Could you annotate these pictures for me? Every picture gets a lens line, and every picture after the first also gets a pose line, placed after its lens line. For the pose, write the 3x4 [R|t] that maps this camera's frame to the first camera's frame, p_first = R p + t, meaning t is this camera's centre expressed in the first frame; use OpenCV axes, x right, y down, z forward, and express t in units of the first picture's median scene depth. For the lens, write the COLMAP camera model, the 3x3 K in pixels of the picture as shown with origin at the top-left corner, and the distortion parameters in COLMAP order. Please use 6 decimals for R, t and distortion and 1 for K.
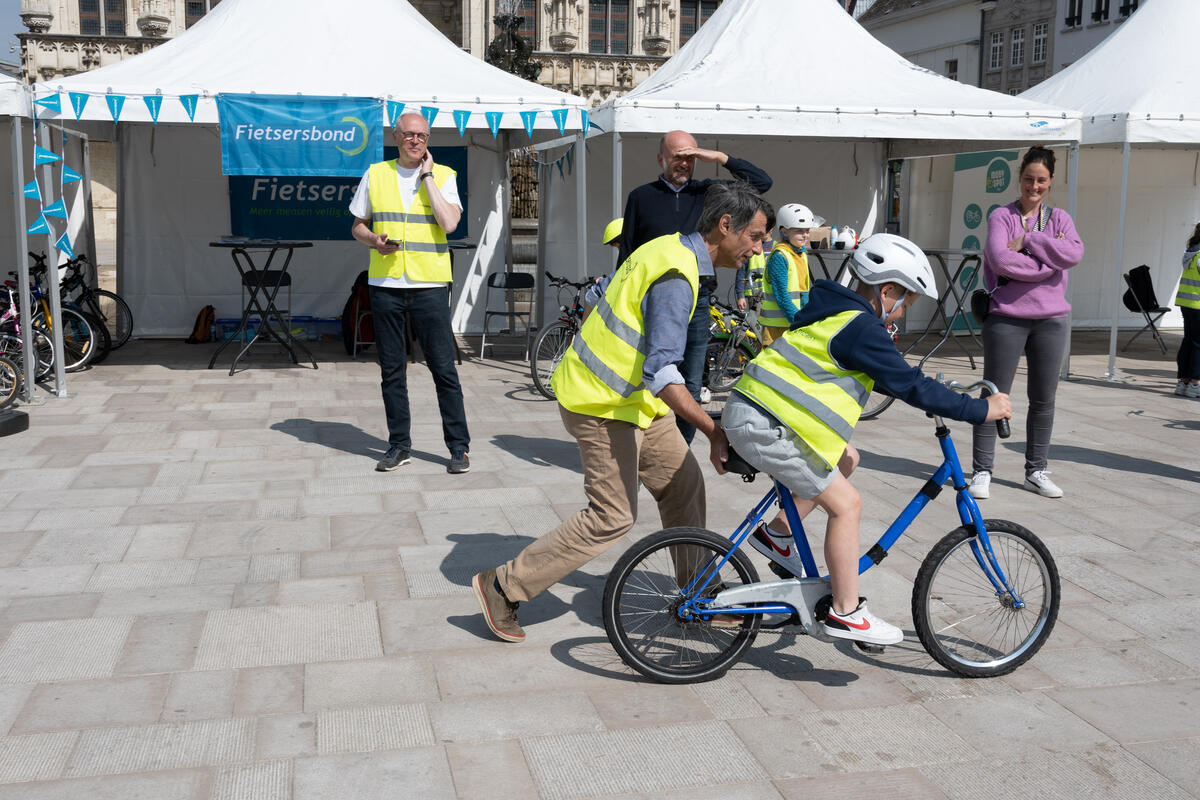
lens RADIAL K [[1284.6, 0, 600.0], [0, 1284.6, 400.0], [0, 0, 1]] dist [-0.004747, 0.032673]
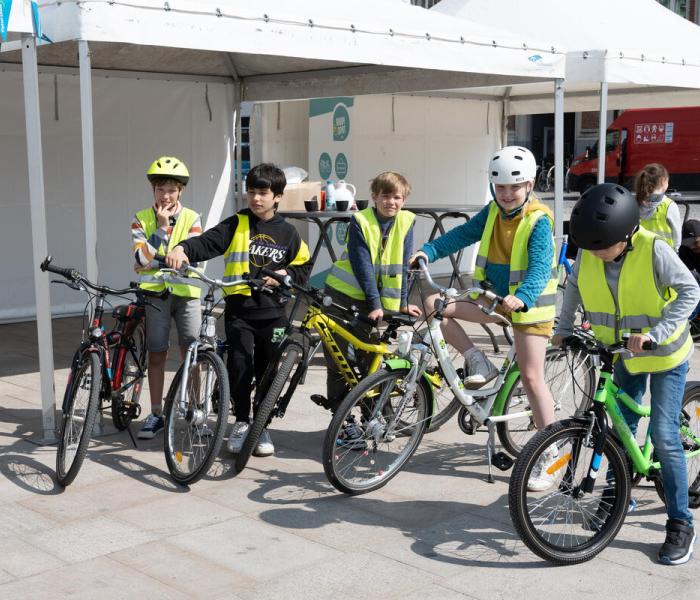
lens RADIAL K [[1055.1, 0, 350.0], [0, 1055.1, 300.0], [0, 0, 1]] dist [0.001682, 0.054775]
pose [[0.823561, -0.086870, 0.560536, -0.174963], [0.096448, 0.995259, 0.012537, -0.072885], [-0.558967, 0.043738, 0.828035, 0.485106]]
